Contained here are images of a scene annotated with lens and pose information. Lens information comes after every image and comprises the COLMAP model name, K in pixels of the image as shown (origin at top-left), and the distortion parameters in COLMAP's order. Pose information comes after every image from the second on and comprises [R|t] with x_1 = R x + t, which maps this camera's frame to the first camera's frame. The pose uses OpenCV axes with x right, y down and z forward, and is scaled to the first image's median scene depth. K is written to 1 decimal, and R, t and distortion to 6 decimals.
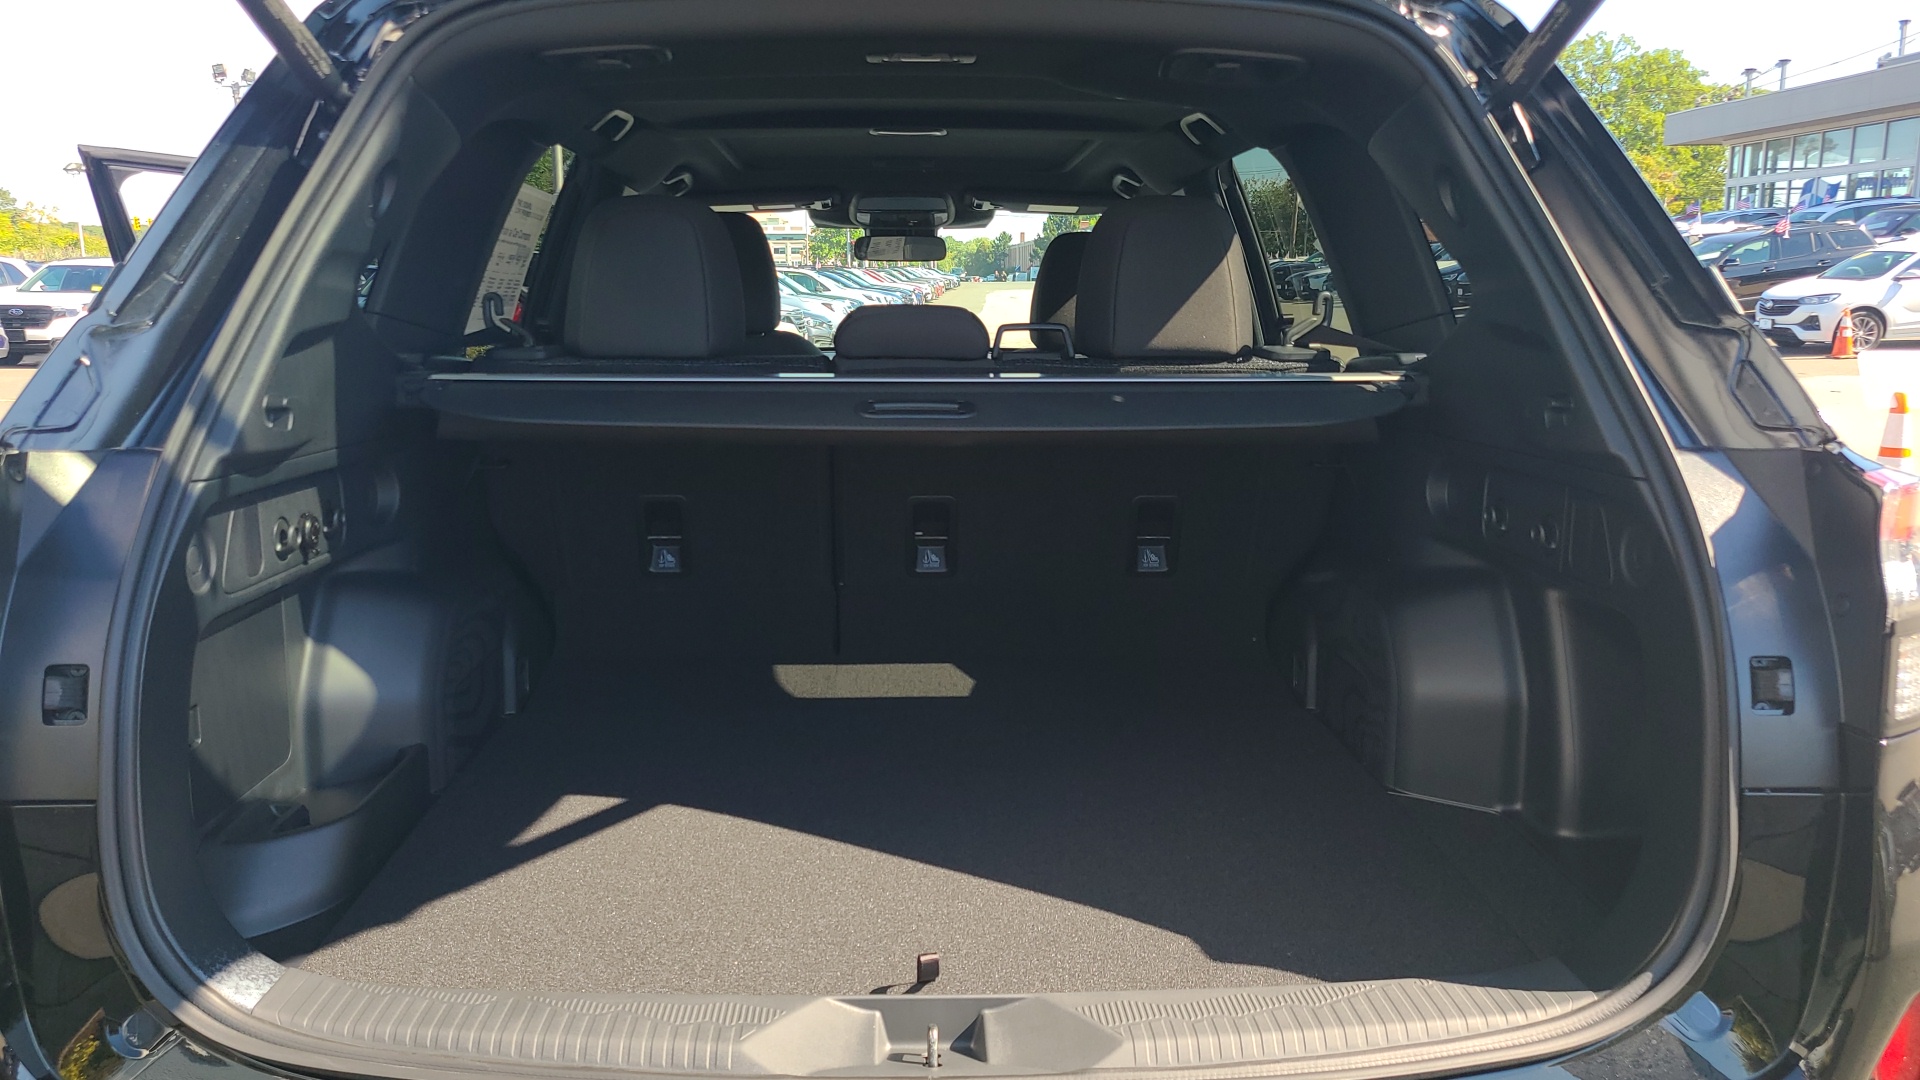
lens RADIAL K [[1446.9, 0, 943.5], [0, 1446.9, 533.0], [0, 0, 1]] dist [0.065111, -0.046362]
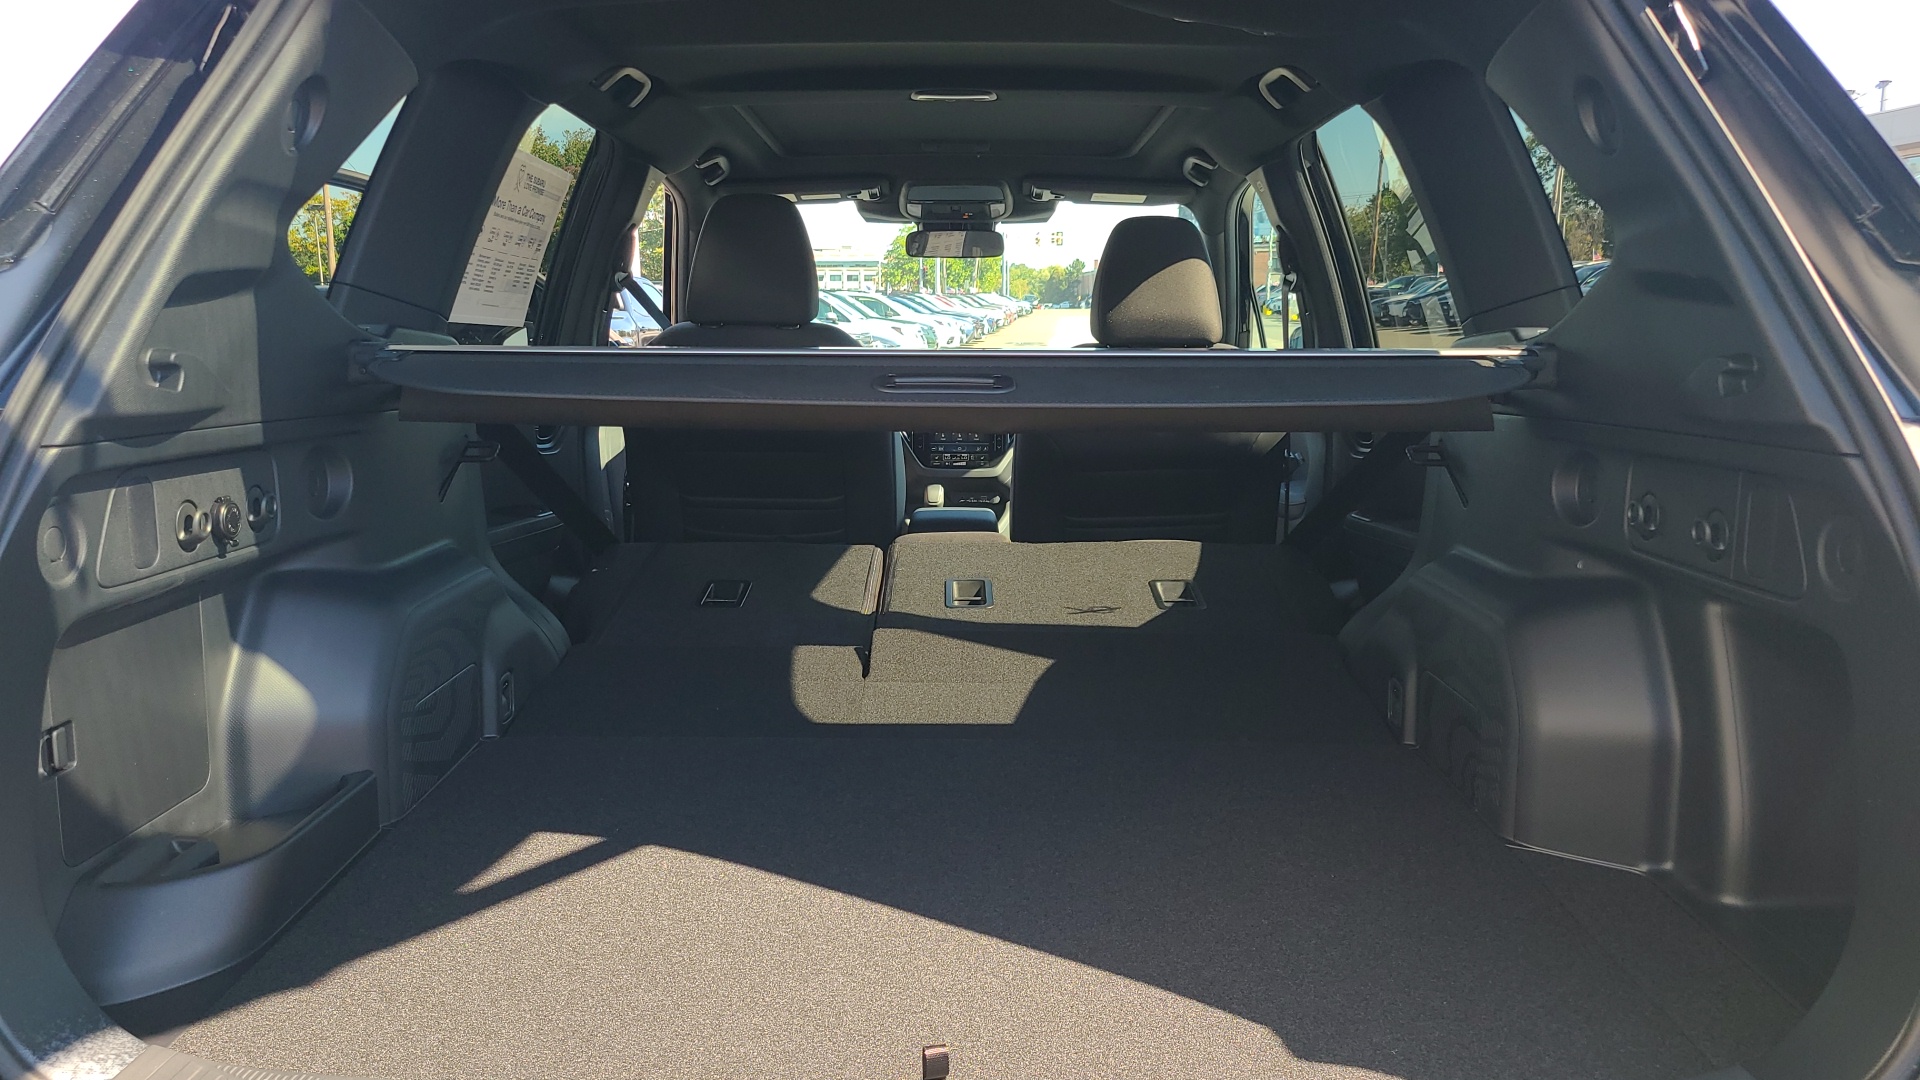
lens RADIAL K [[1446.9, 0, 954.7], [0, 1446.9, 545.0], [0, 0, 1]] dist [0.065111, -0.046362]
pose [[0.999112, 0.007873, -0.041383, 0.021707], [-0.008332, 0.999906, -0.010934, 0.017060], [0.041293, 0.011269, 0.999084, 0.143104]]
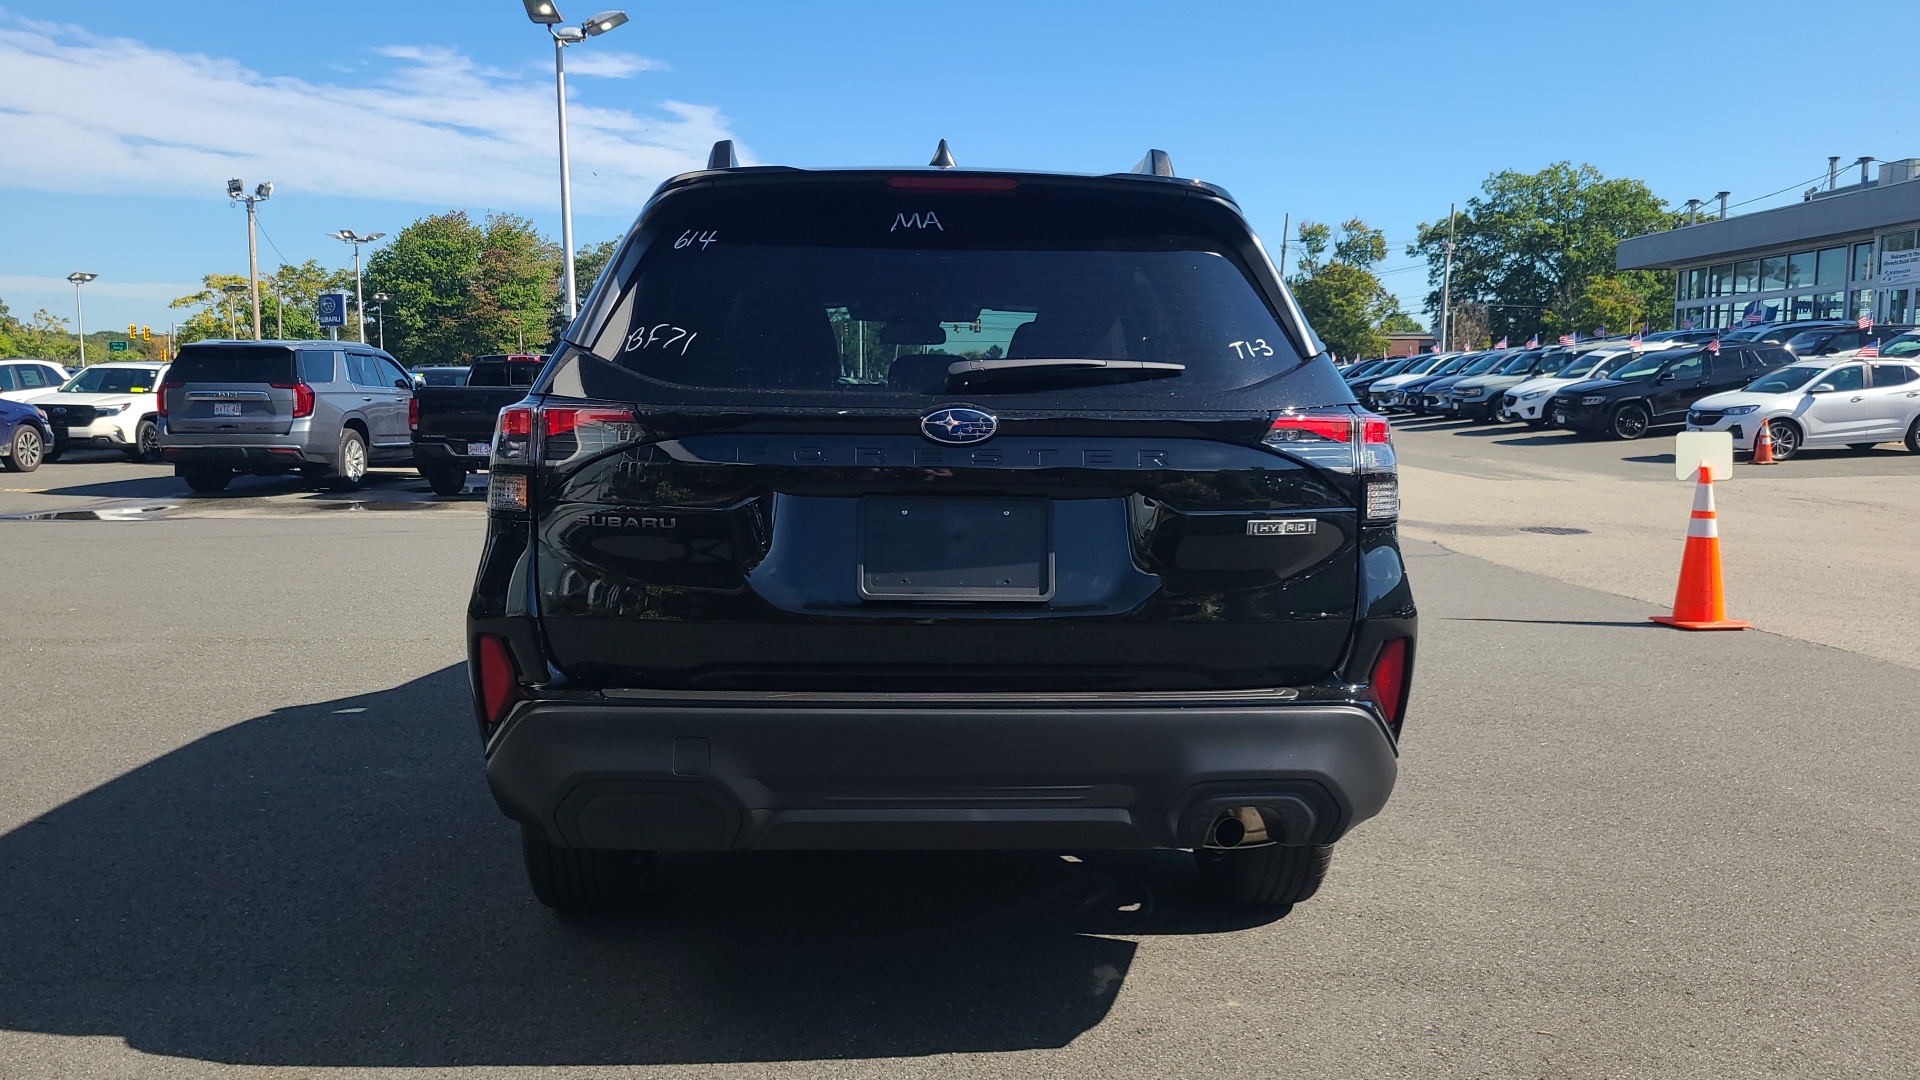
lens RADIAL K [[1446.9, 0, 953.4], [0, 1446.9, 549.5], [0, 0, 1]] dist [0.065111, -0.046362]
pose [[0.999899, 0.006215, 0.012764, -0.019312], [-0.005372, 0.997867, -0.065056, 0.234977], [-0.013141, 0.064981, 0.997800, -0.915696]]
